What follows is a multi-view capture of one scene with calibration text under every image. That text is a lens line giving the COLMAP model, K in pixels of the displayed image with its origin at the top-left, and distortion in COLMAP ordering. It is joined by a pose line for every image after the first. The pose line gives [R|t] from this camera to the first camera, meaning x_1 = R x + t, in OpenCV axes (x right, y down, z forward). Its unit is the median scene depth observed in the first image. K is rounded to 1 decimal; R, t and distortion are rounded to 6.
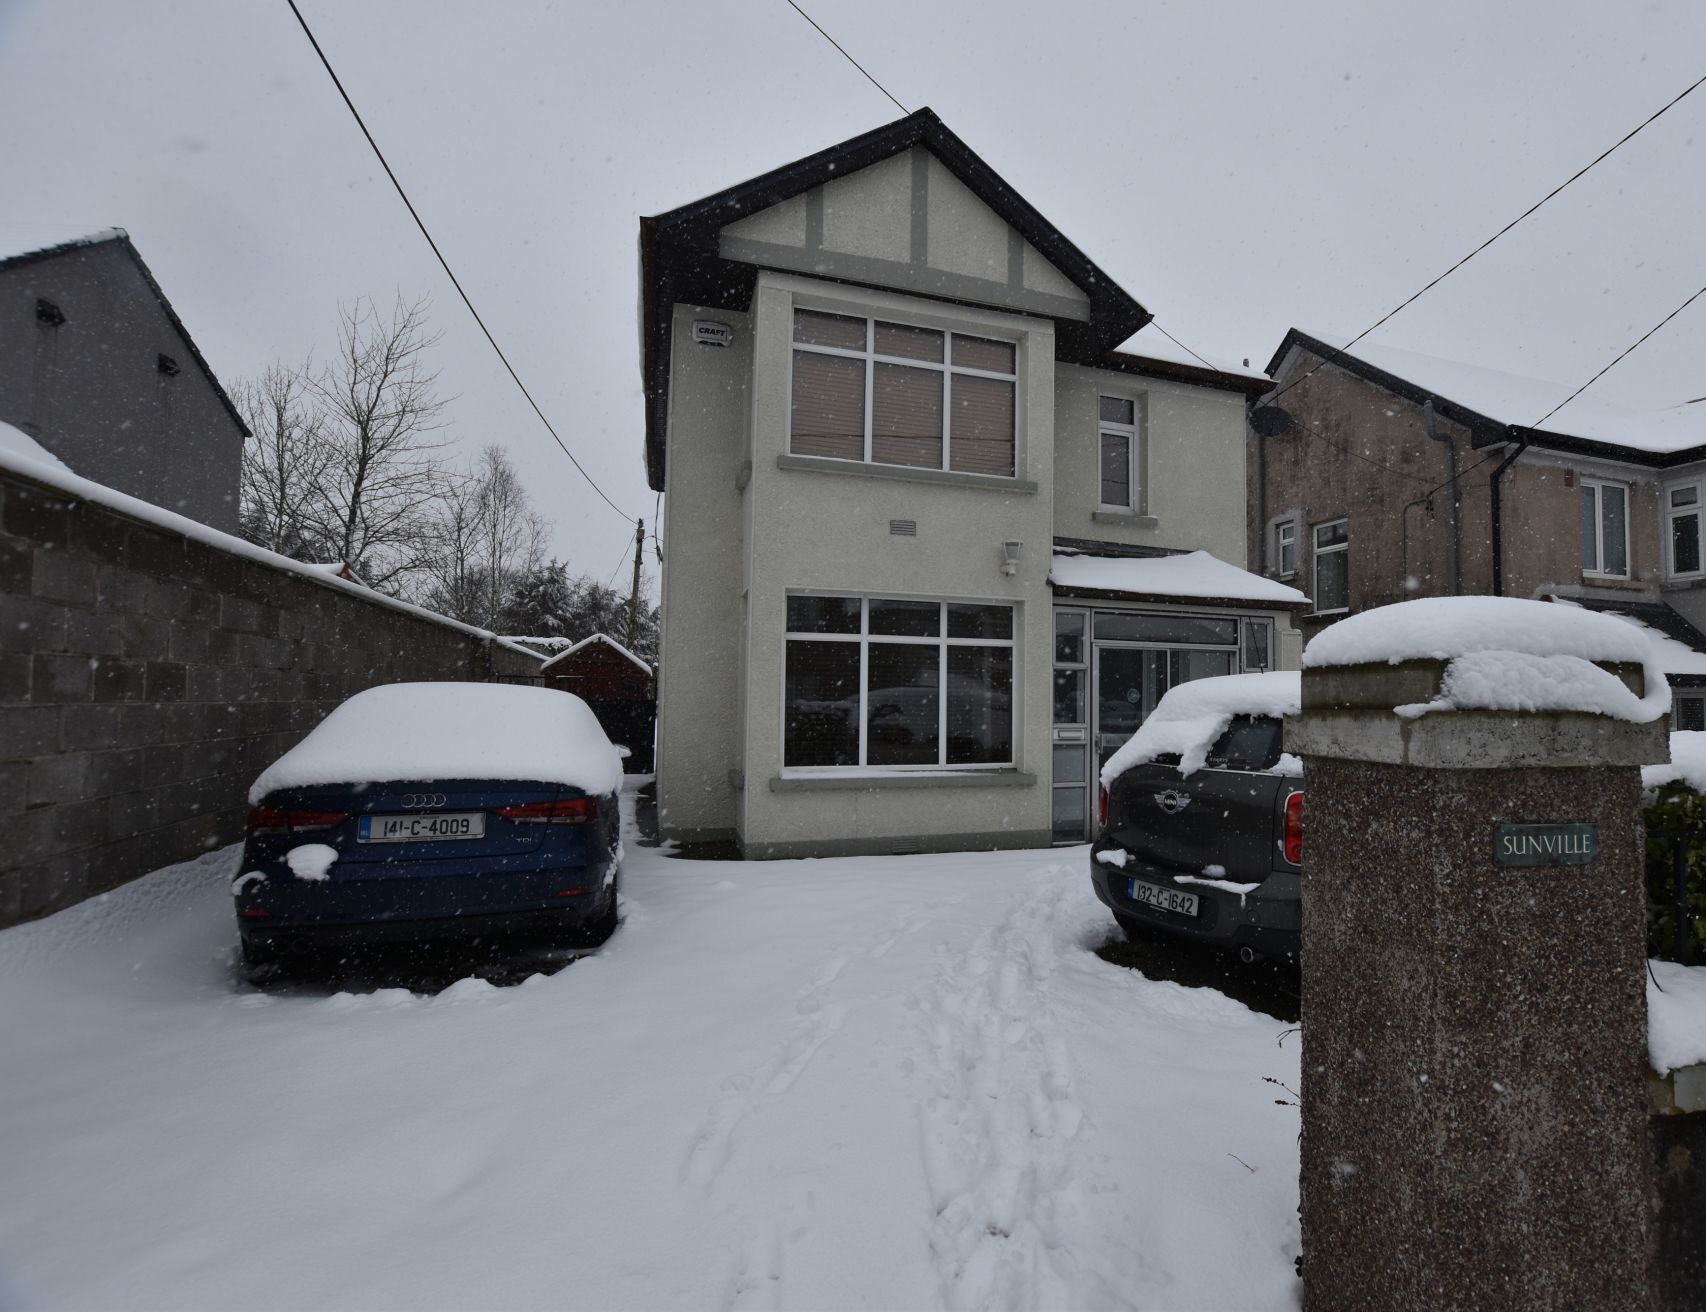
lens RADIAL K [[866.5, 0, 992.1], [0, 866.5, 654.5], [0, 0, 1]] dist [-0.027320, 0.001023]
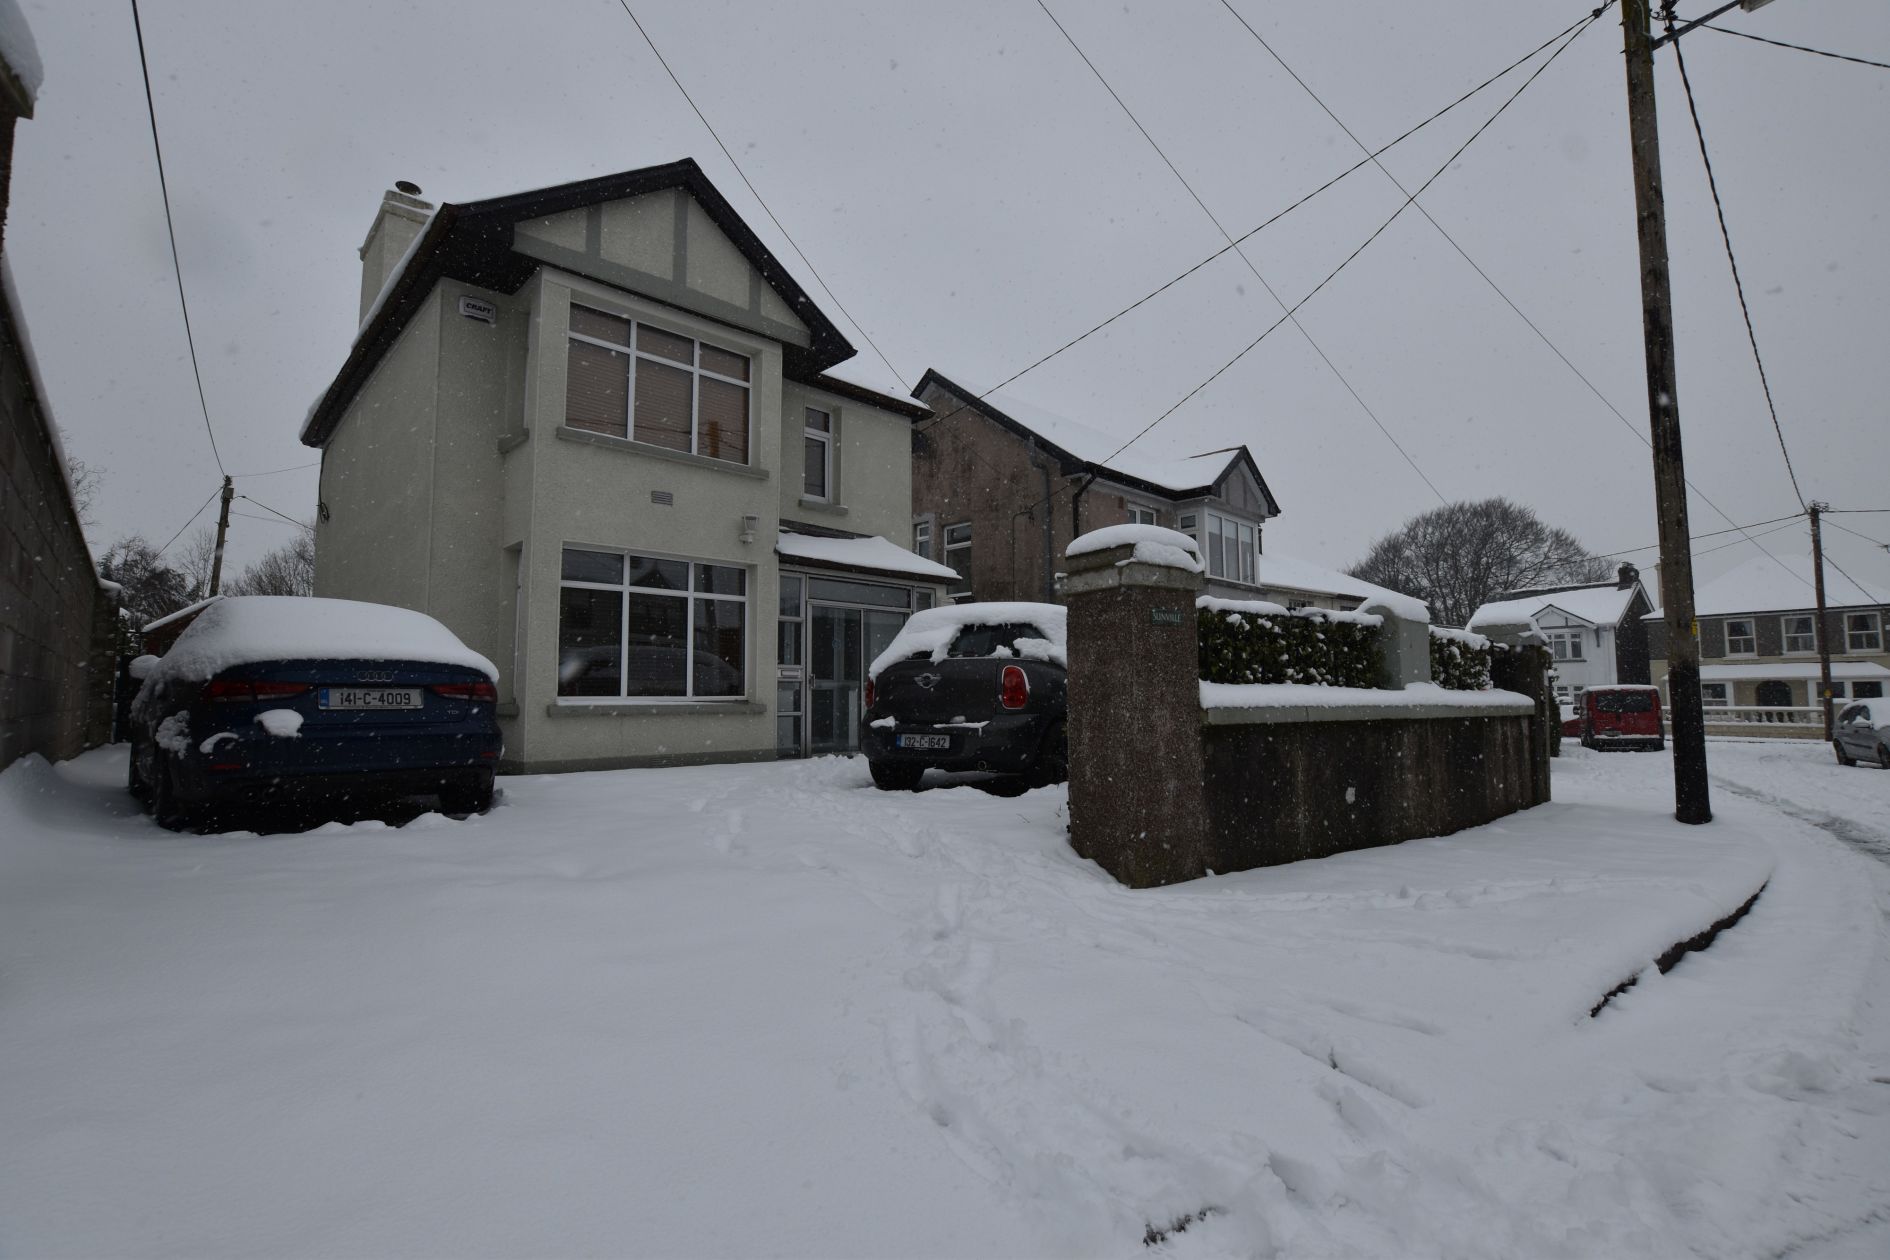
lens RADIAL K [[860.5, 0, 945.0], [0, 860.5, 630.0], [0, 0, 1]] dist [-0.020424, -0.000304]
pose [[0.915239, 0.018744, 0.402475, -0.216947], [-0.004939, 0.999364, -0.035309, 0.075870], [-0.402881, 0.030328, 0.914750, -0.237564]]
